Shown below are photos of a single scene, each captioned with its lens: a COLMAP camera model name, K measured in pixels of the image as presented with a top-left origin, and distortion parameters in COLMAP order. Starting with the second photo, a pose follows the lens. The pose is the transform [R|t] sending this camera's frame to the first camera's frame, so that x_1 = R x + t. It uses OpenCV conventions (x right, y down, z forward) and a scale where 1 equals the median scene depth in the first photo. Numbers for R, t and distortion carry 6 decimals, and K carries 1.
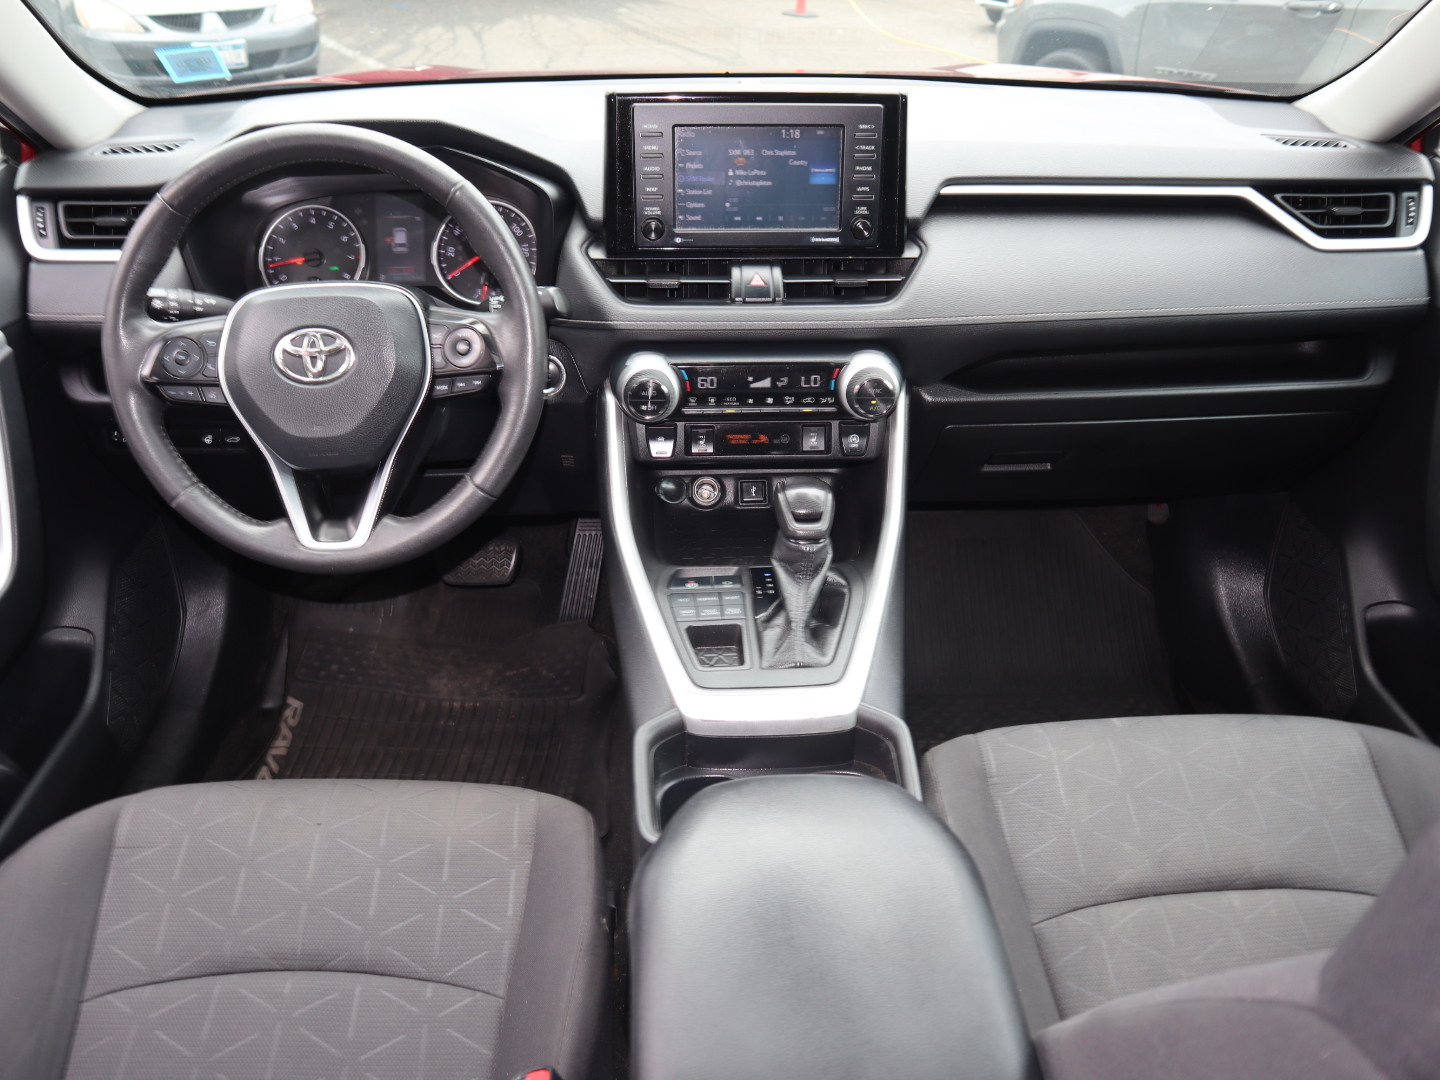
lens RADIAL K [[1114.0, 0, 726.0], [0, 1114.0, 548.7], [0, 0, 1]] dist [-0.124252, 0.073688]
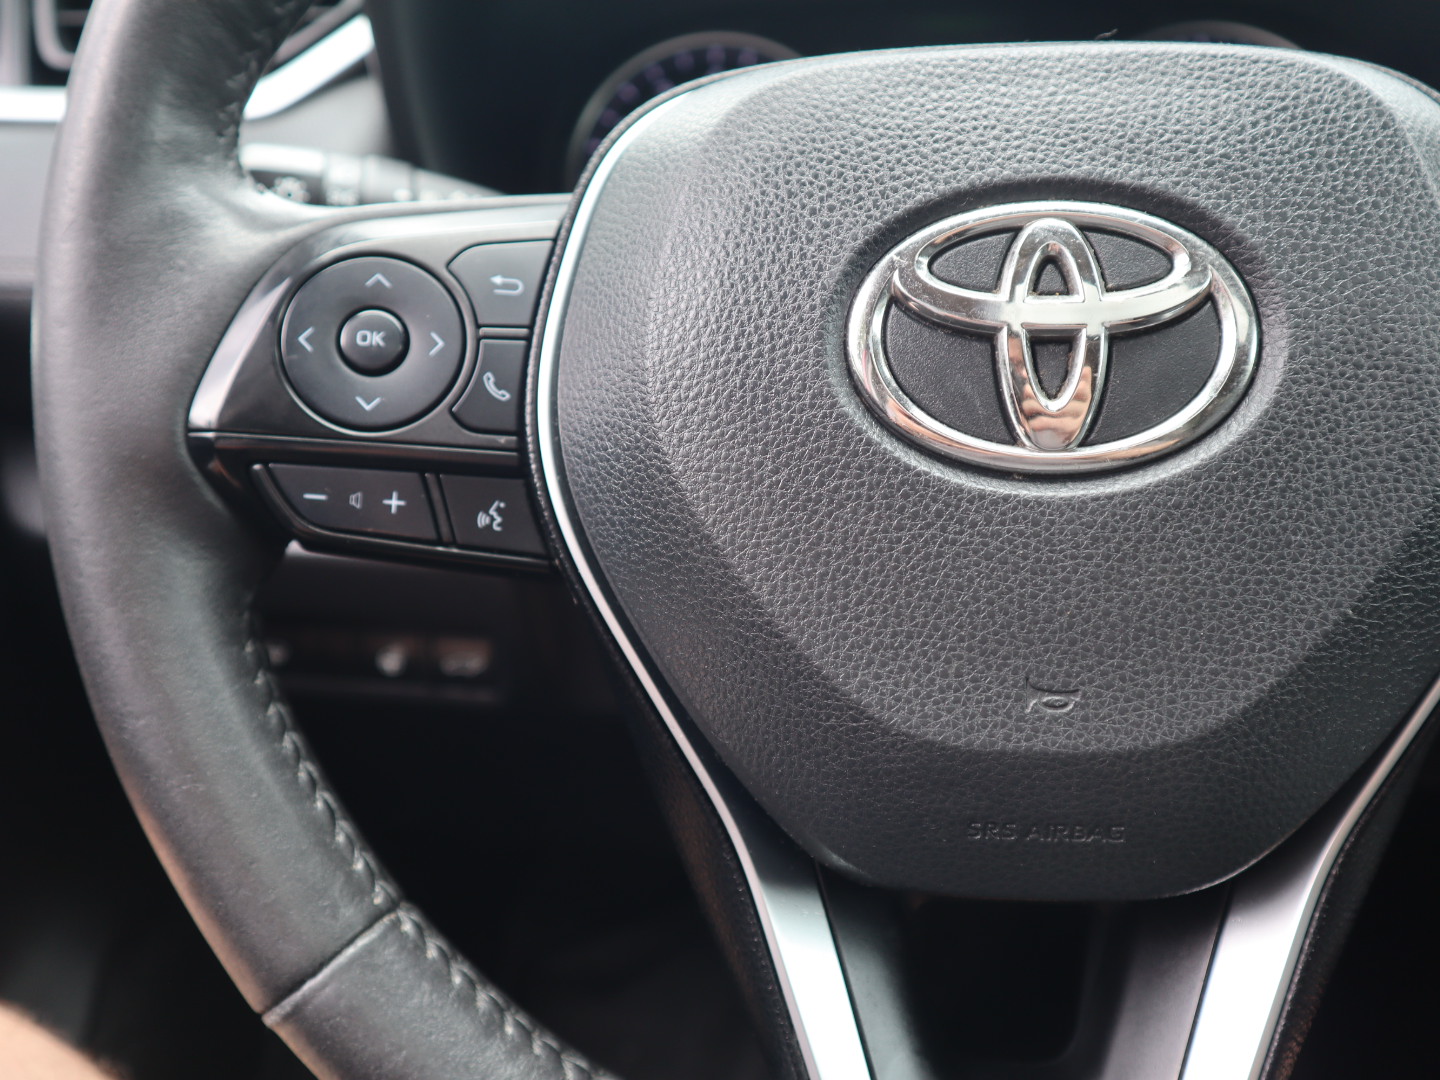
lens RADIAL K [[1350.7, 0, 719.2], [0, 1350.7, 544.8], [0, 0, 1]] dist [-0.041440, 0.000000]
pose [[0.987025, 0.027052, -0.158270, -0.334869], [-0.050318, 0.988166, -0.144903, -0.085983], [0.152477, 0.150987, 0.976705, 0.645086]]
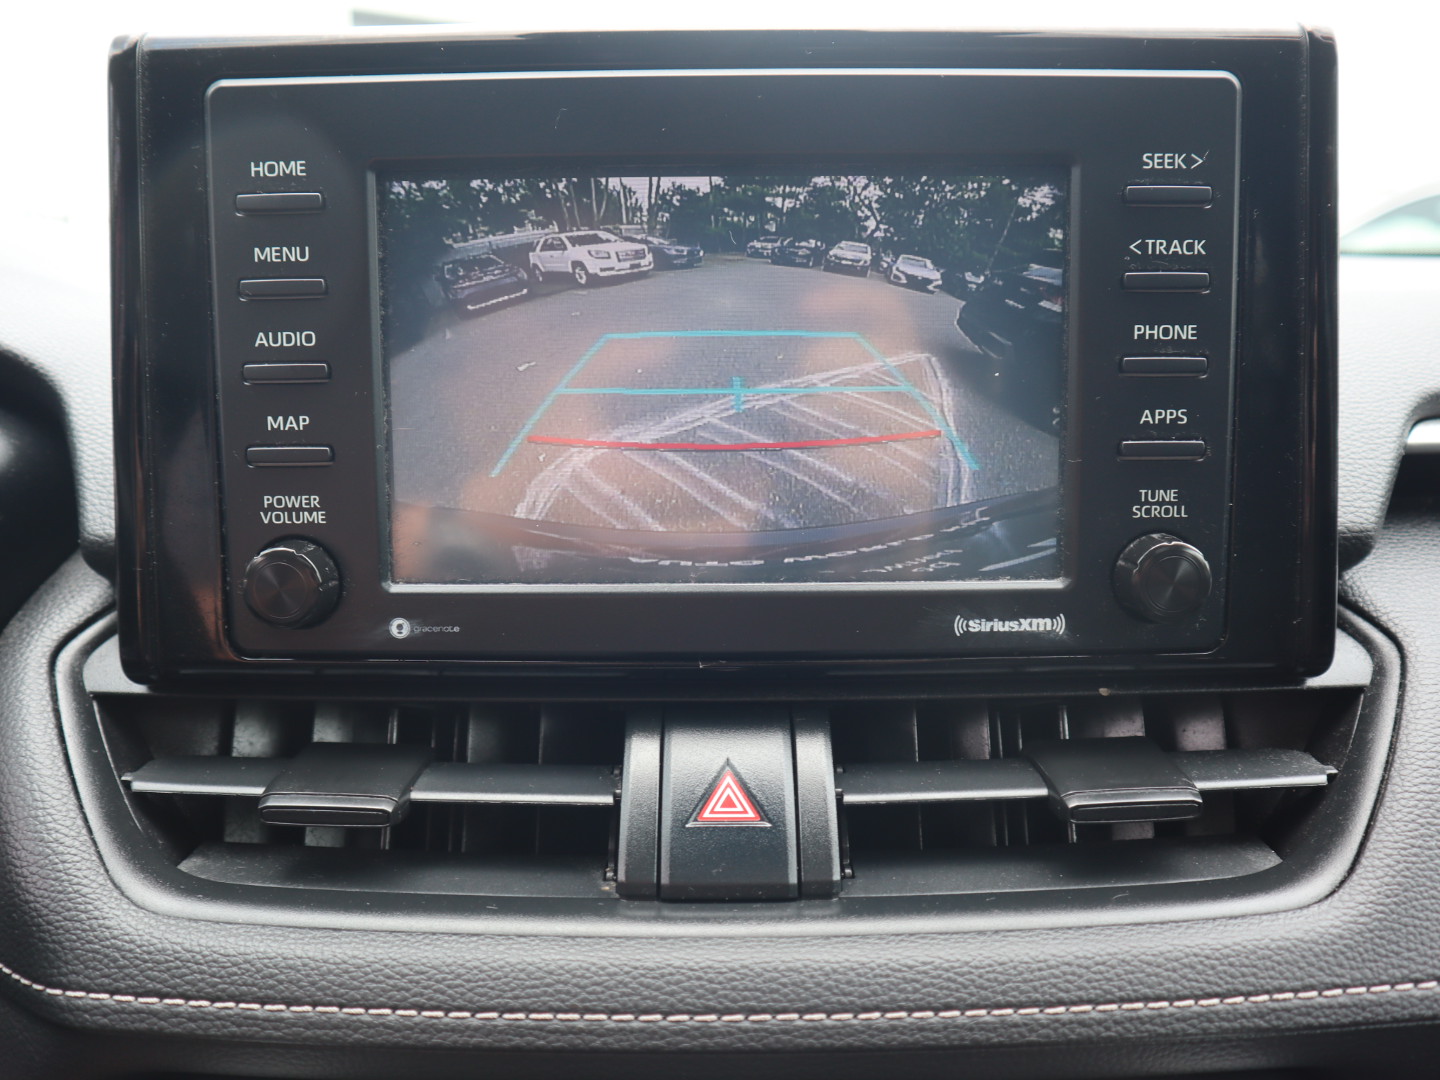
lens RADIAL K [[1114.0, 0, 733.8], [0, 1114.0, 527.4], [0, 0, 1]] dist [-0.124252, 0.073688]
pose [[0.999139, -0.004143, -0.041288, 0.038915], [-0.008641, 0.952415, -0.304683, -0.223468], [0.040585, 0.304777, 0.951559, 0.752022]]
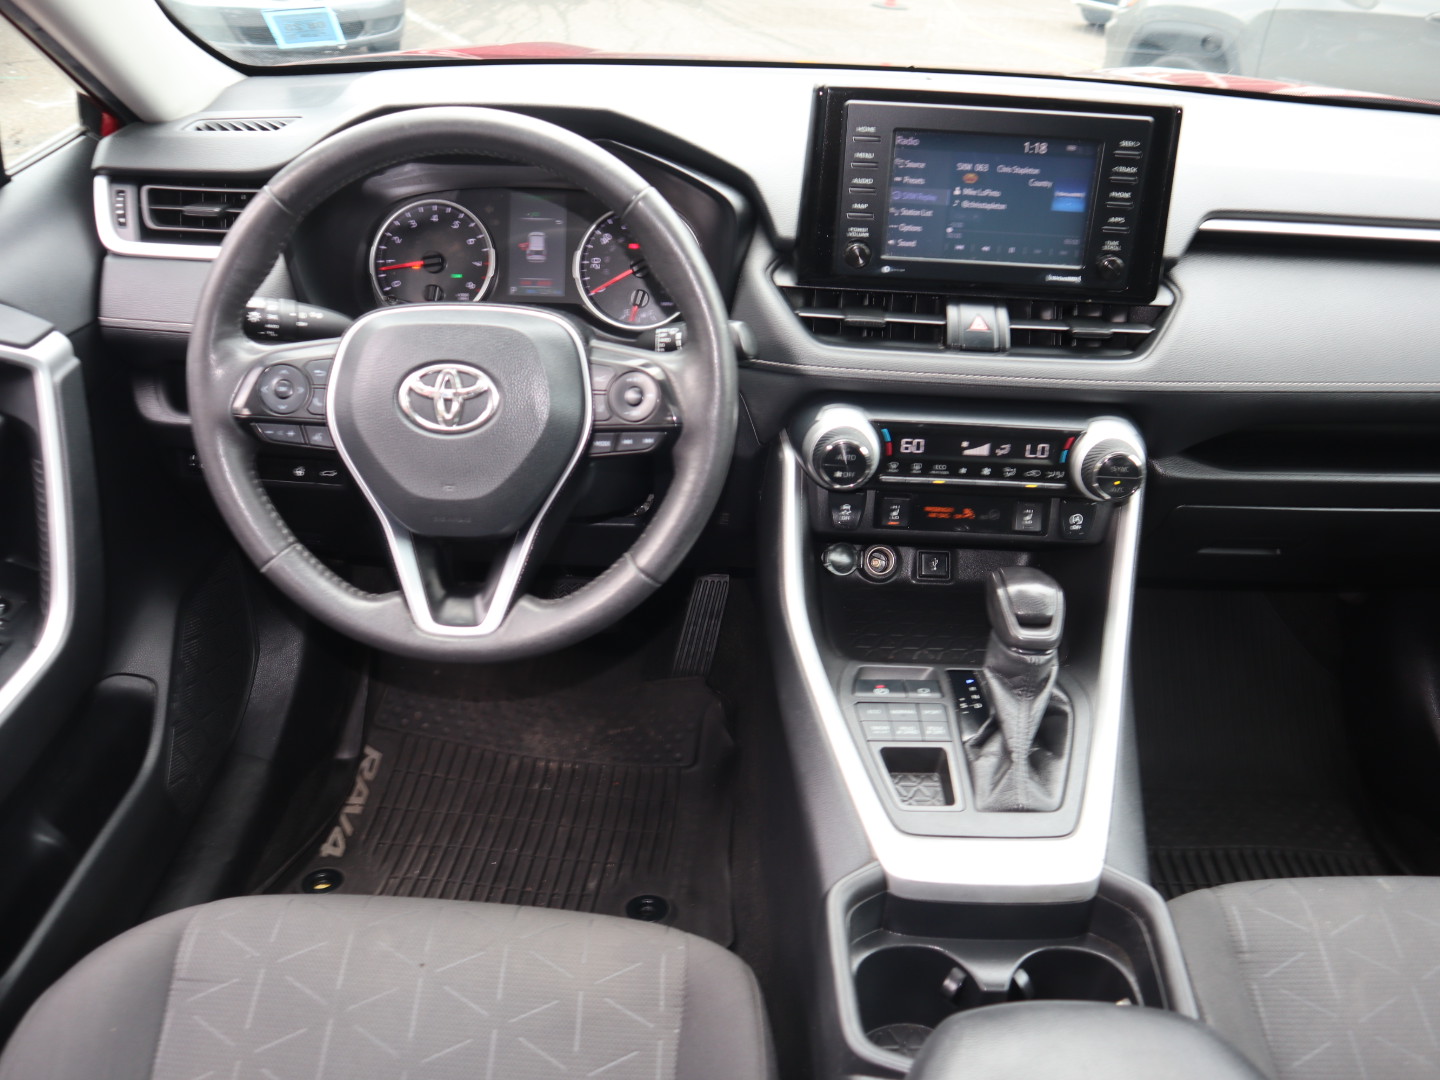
lens RADIAL K [[1114.0, 0, 725.2], [0, 1114.0, 543.0], [0, 0, 1]] dist [-0.124252, 0.073688]
pose [[0.997583, 0.055491, -0.041828, -0.115273], [-0.055311, 0.998454, 0.005450, -0.073118], [0.042066, -0.003123, 0.999110, 0.171790]]
